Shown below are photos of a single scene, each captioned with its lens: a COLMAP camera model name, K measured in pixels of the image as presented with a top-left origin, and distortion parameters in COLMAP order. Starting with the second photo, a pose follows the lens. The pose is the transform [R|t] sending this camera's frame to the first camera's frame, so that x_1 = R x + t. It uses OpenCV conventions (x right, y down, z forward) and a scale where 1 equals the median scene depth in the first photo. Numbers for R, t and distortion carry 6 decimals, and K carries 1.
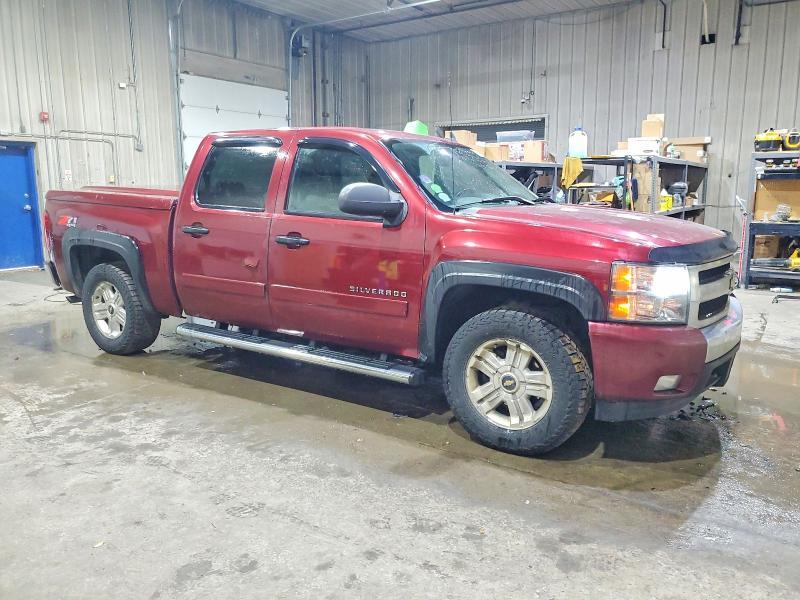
lens RADIAL K [[621.6, 0, 400.4], [0, 621.6, 297.0], [0, 0, 1]] dist [-0.004737, 0.018600]
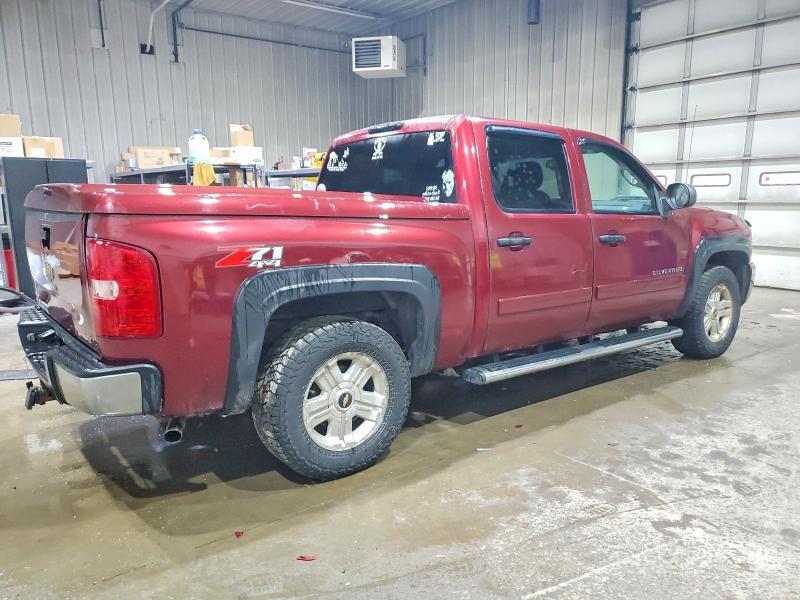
lens RADIAL K [[621.6, 0, 401.1], [0, 621.6, 303.6], [0, 0, 1]] dist [-0.004737, 0.018600]
pose [[0.334979, -0.168383, 0.927058, -1.322398], [0.166768, 0.978964, 0.117552, -0.178230], [-0.927350, 0.115226, 0.356014, 0.980333]]
